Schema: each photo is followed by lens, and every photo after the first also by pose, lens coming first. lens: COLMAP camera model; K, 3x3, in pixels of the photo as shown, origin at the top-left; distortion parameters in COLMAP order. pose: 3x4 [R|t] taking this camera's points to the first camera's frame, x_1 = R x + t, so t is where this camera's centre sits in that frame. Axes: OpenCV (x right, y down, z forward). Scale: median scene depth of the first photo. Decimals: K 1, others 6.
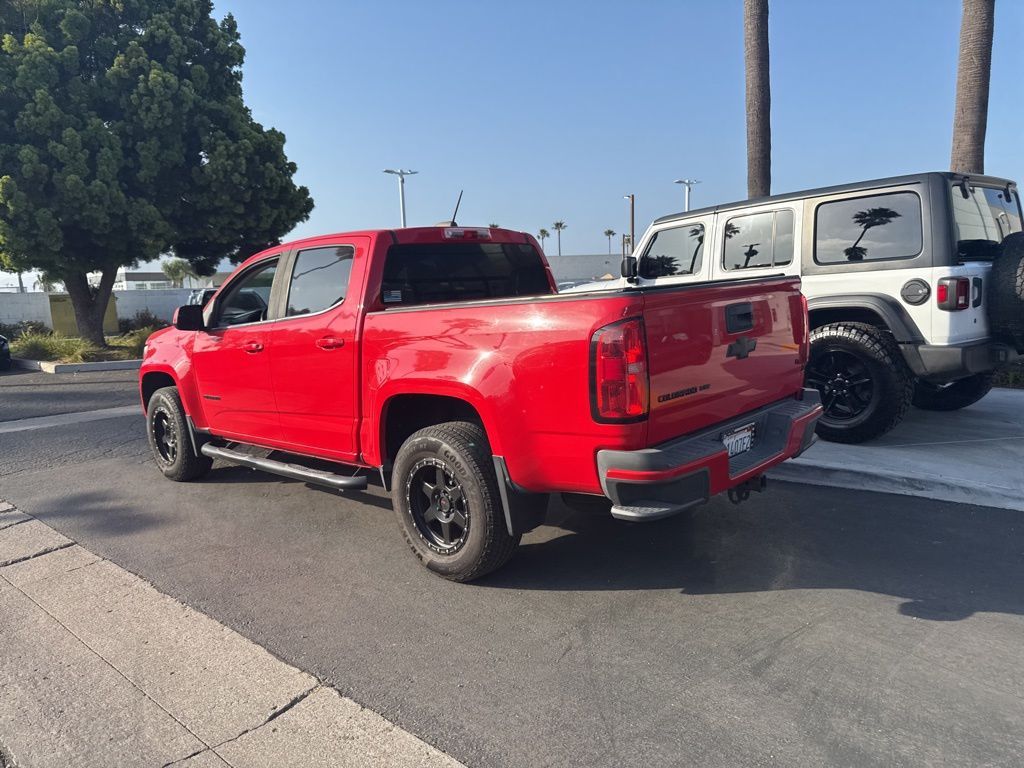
lens RADIAL K [[728.4, 0, 505.6], [0, 728.4, 377.9], [0, 0, 1]] dist [0.015501, -0.020842]
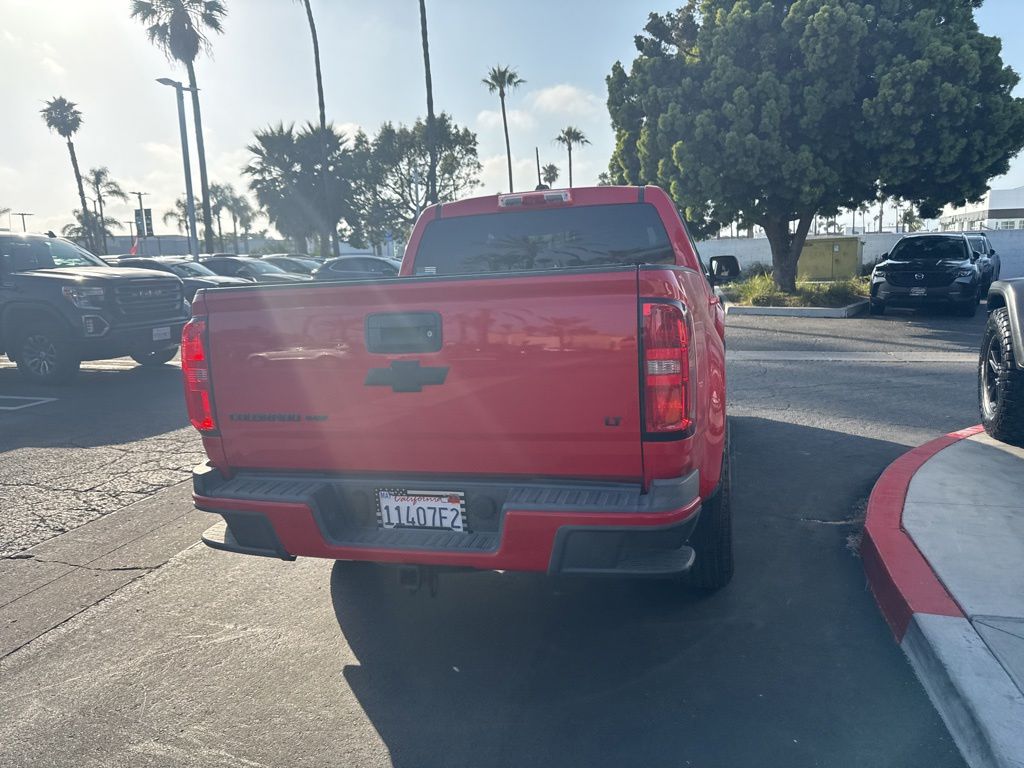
lens RADIAL K [[728.4, 0, 504.2], [0, 728.4, 378.7], [0, 0, 1]] dist [0.015501, -0.020842]
pose [[0.466863, 0.165280, -0.868747, 0.518833], [-0.092266, 0.986121, 0.138027, -0.076291], [0.879503, 0.015716, 0.475633, 0.411018]]
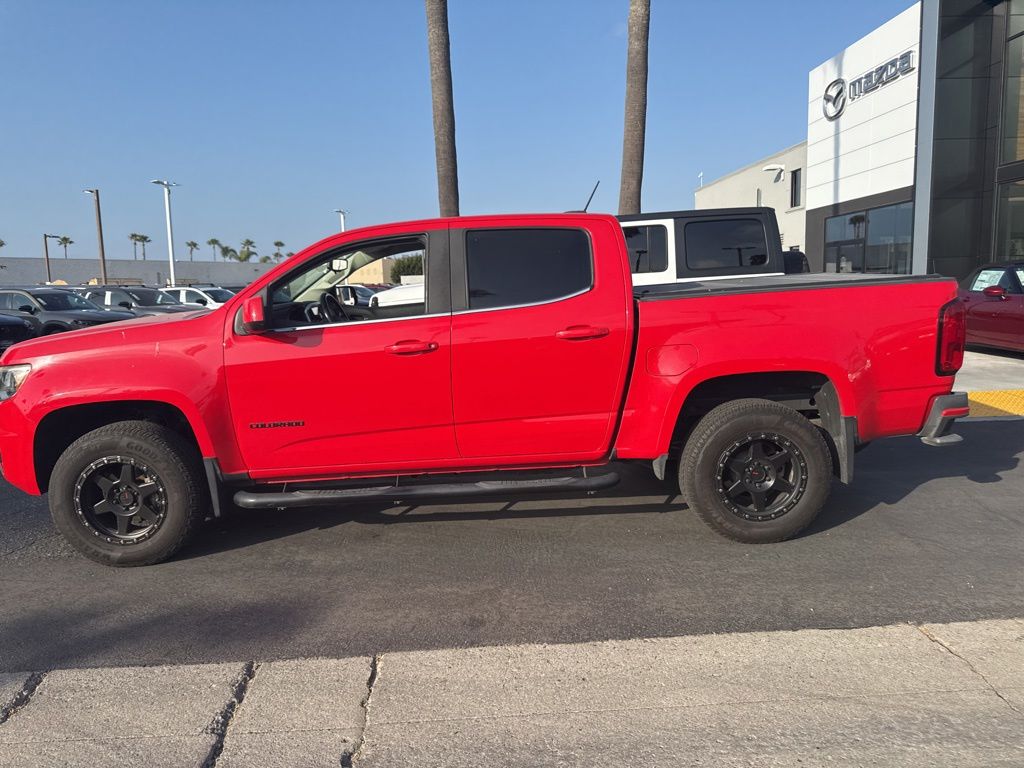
lens RADIAL K [[728.4, 0, 508.4], [0, 728.4, 382.7], [0, 0, 1]] dist [0.015501, -0.020842]
pose [[0.704949, -0.073971, 0.705390, -0.640829], [0.082406, 0.996353, 0.022128, -0.009898], [-0.704455, 0.042529, 0.708474, 0.283240]]
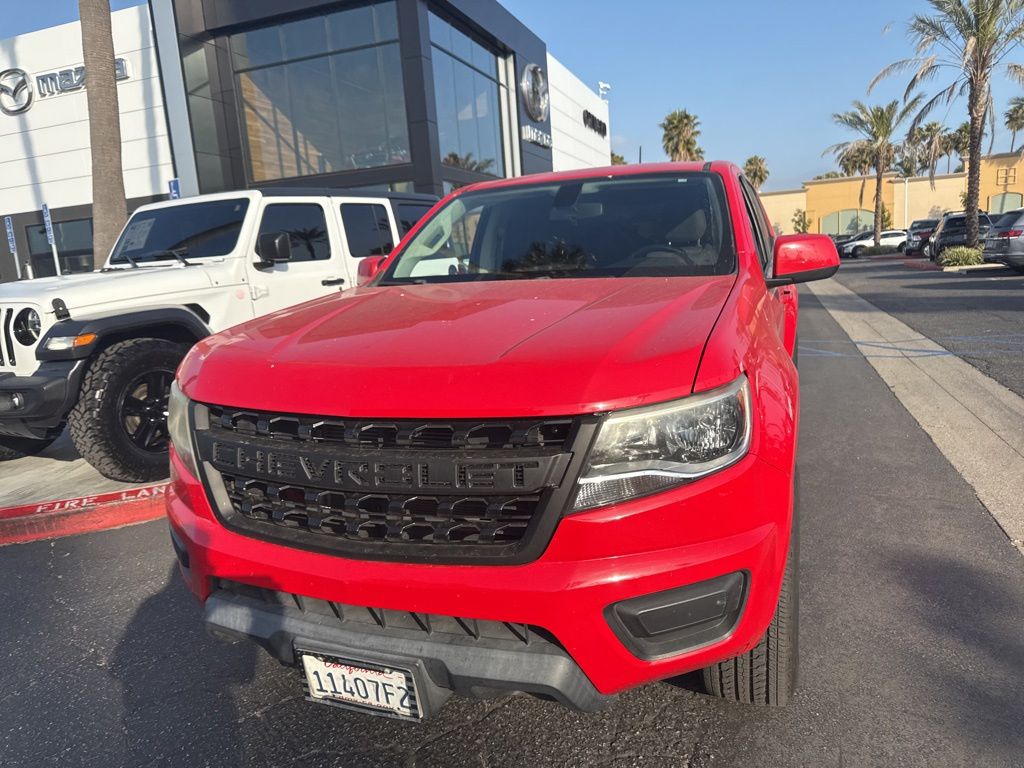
lens RADIAL K [[728.4, 0, 506.5], [0, 728.4, 389.9], [0, 0, 1]] dist [0.015501, -0.020842]
pose [[-0.382909, -0.095997, 0.918785, -0.718134], [0.191523, 0.964727, 0.180615, -0.107262], [-0.903714, 0.245127, -0.351017, 1.188970]]
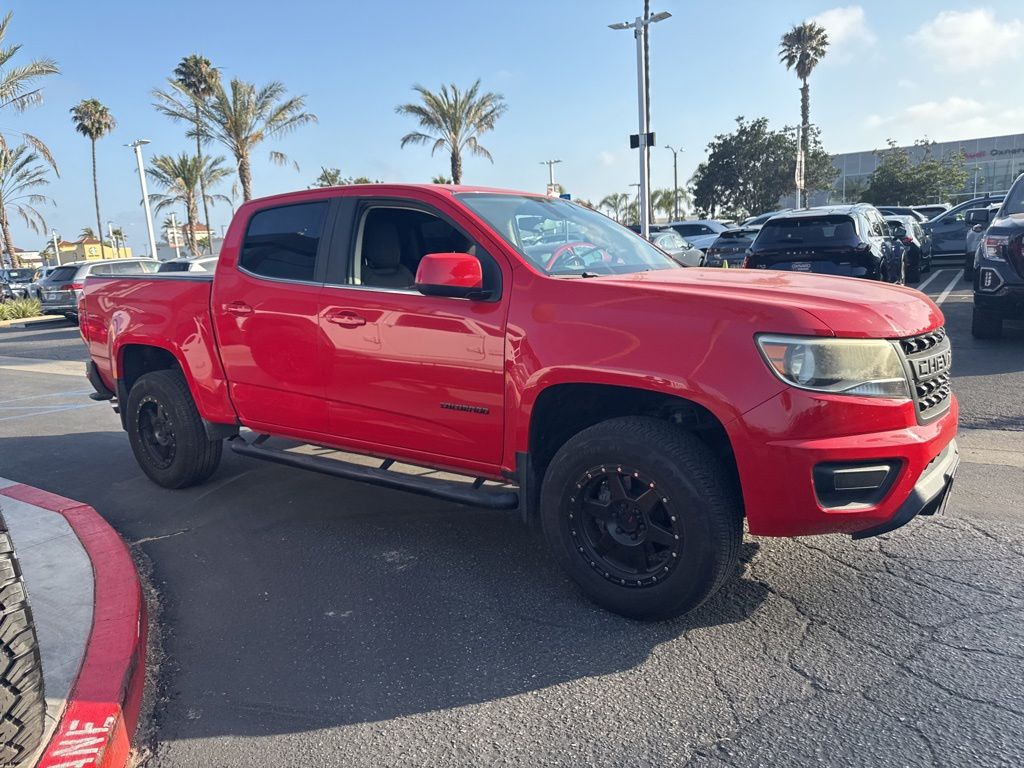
lens RADIAL K [[728.4, 0, 504.1], [0, 728.4, 389.3], [0, 0, 1]] dist [0.015501, -0.020842]
pose [[-0.985884, 0.120441, -0.116302, -0.119208], [0.080138, 0.949356, 0.303812, -0.183908], [0.147004, 0.290203, -0.945607, 1.555083]]
